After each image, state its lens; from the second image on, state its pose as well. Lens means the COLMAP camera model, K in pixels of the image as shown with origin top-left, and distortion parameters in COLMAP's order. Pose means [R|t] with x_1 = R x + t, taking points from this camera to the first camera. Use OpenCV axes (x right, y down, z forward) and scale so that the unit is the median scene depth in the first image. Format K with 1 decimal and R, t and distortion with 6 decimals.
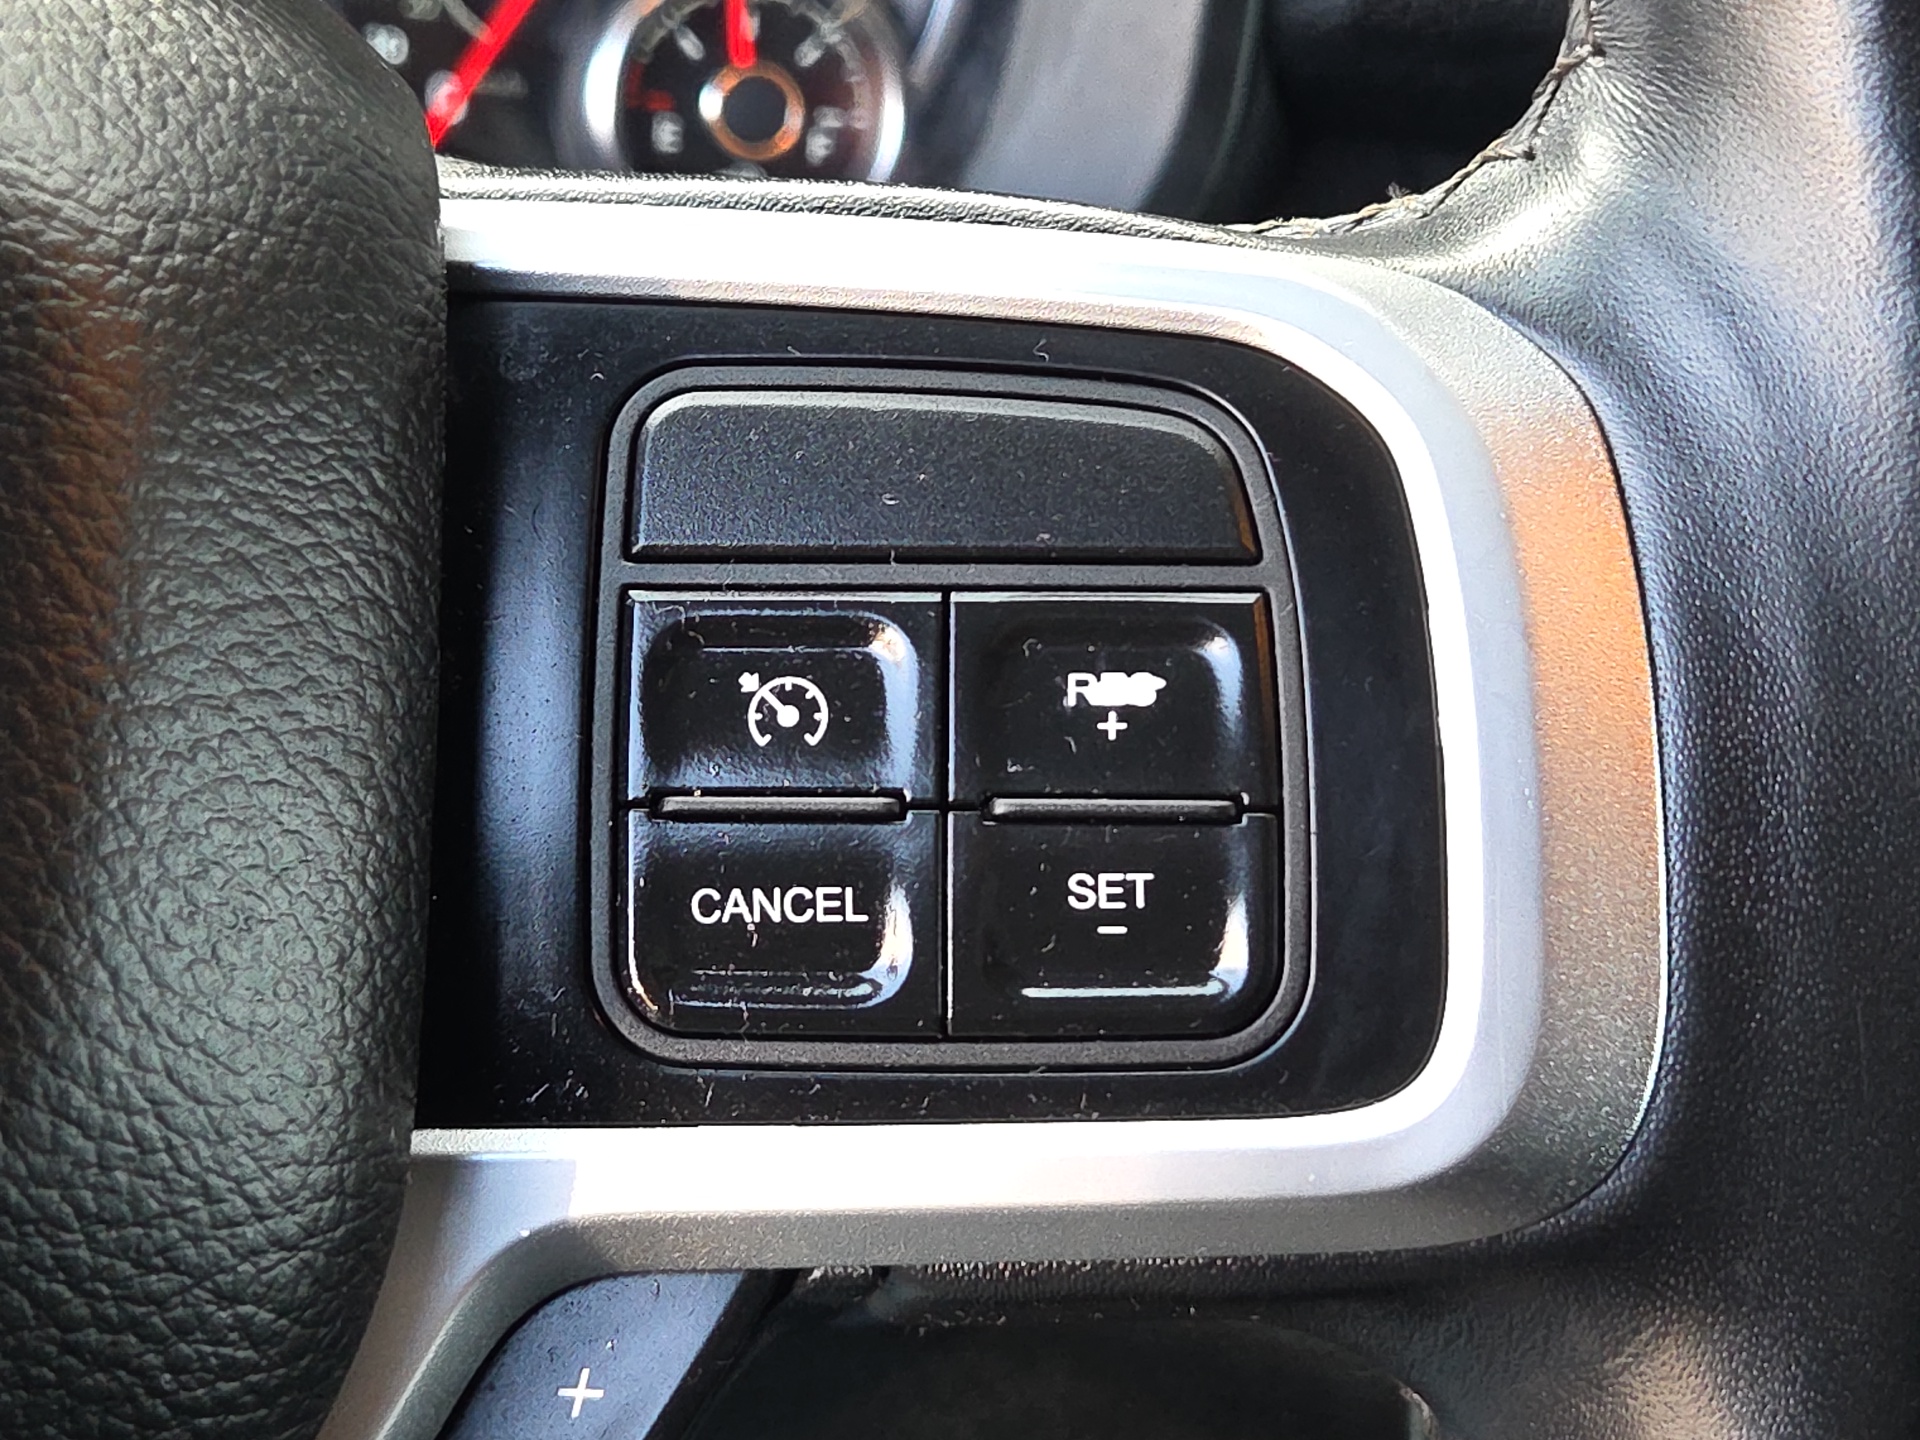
lens RADIAL K [[3195.3, 0, 960.0], [0, 3195.3, 720.0], [0, 0, 1]] dist [-0.003016, -0.004324]
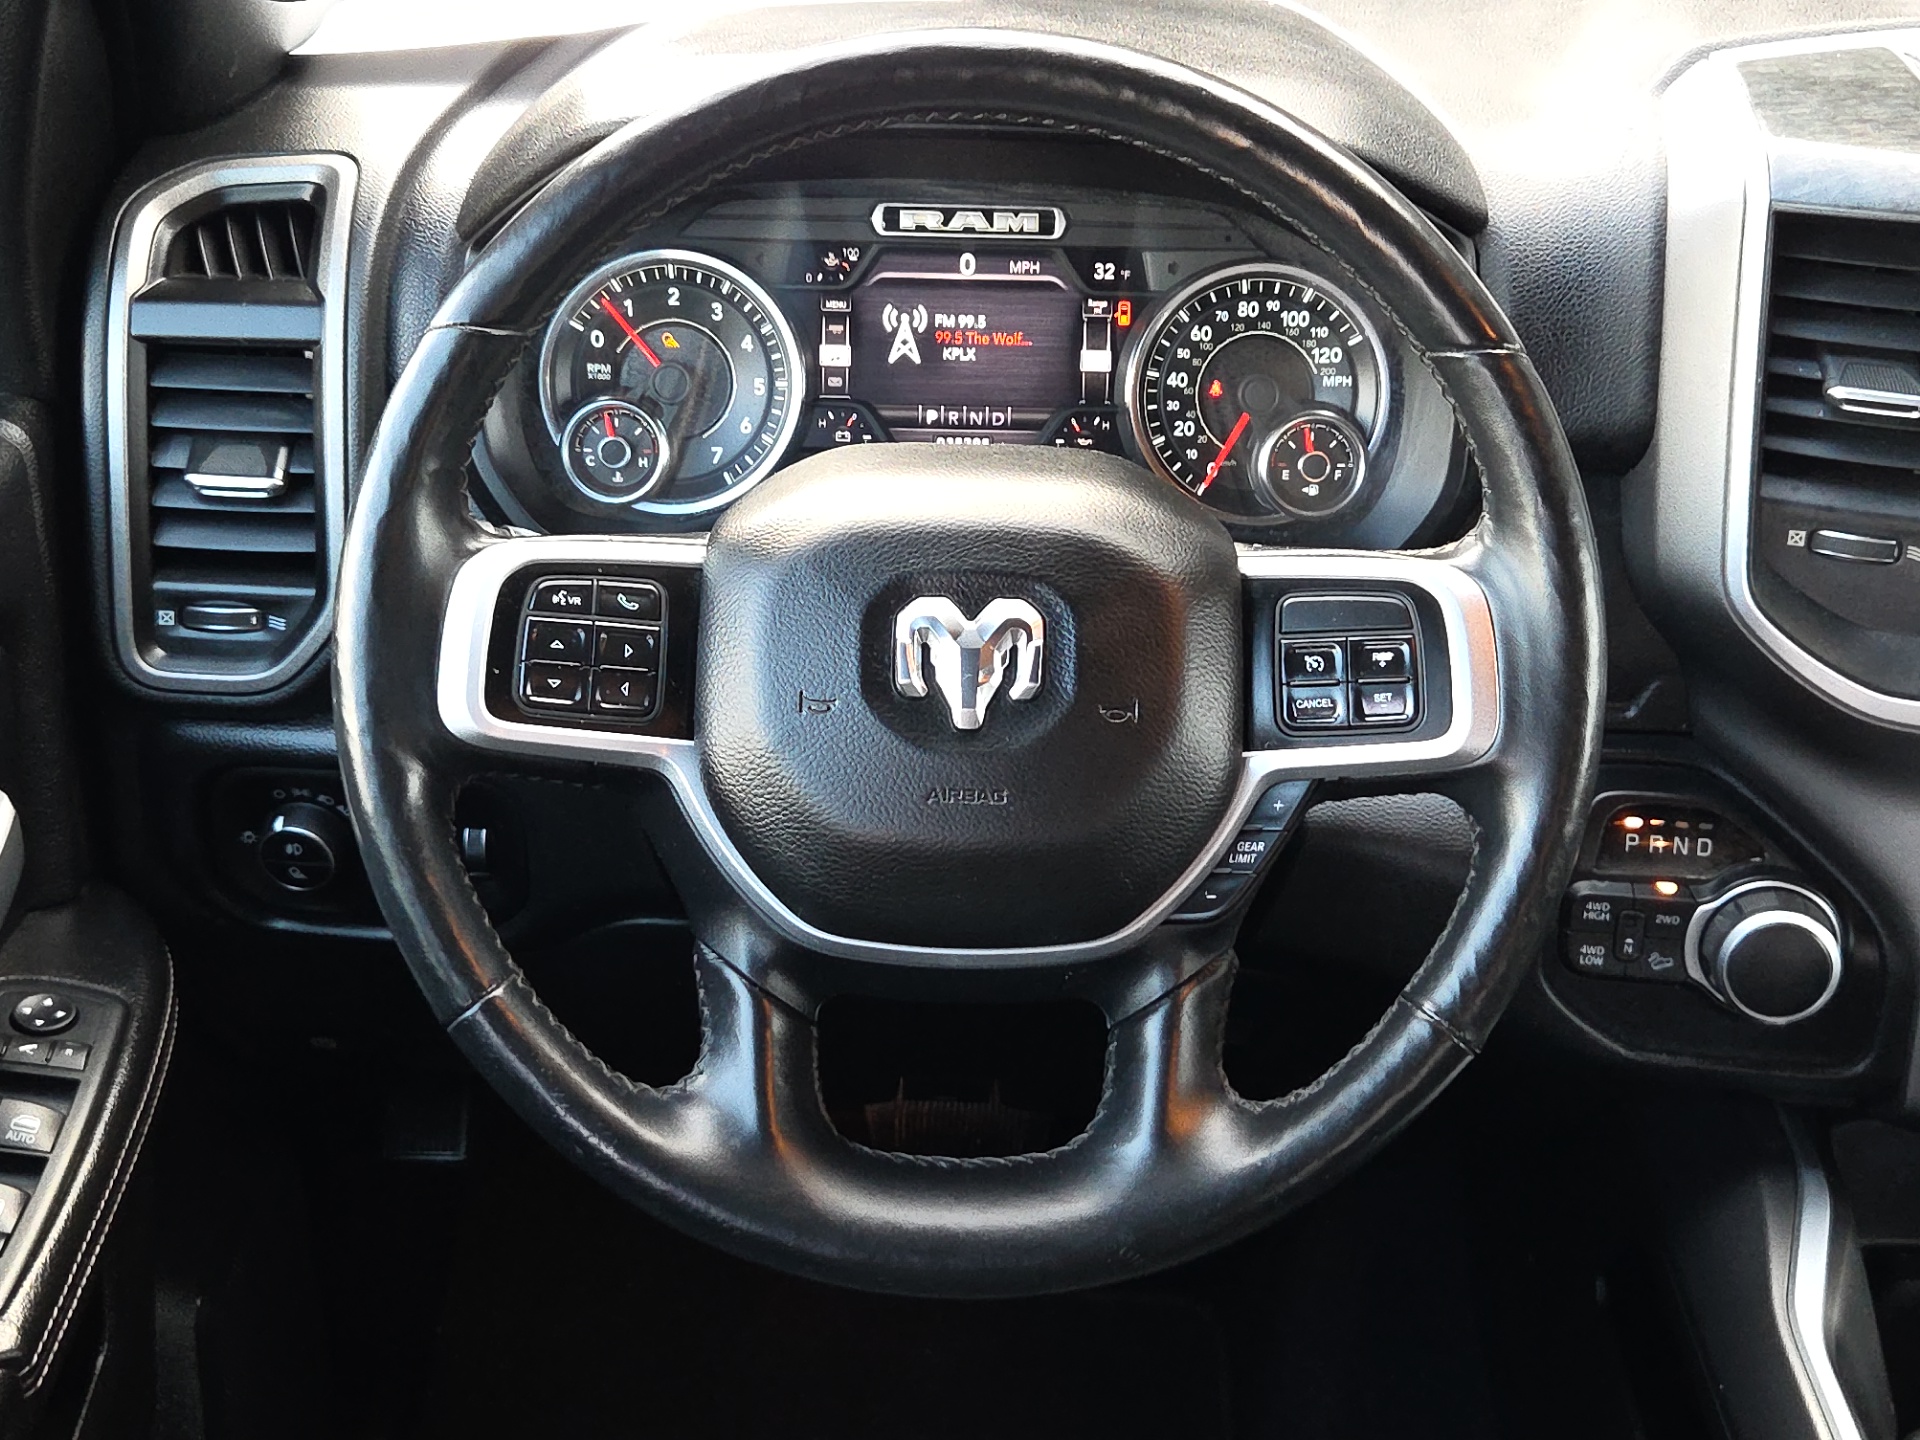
lens RADIAL K [[2469.2, 0, 960.0], [0, 2469.2, 720.0], [0, 0, 1]] dist [0.037424, 0.009676]
pose [[0.972770, -0.039754, -0.228337, 0.274488], [0.042058, 0.999101, 0.005232, 0.039822], [0.227924, -0.014693, 0.973568, -2.768039]]
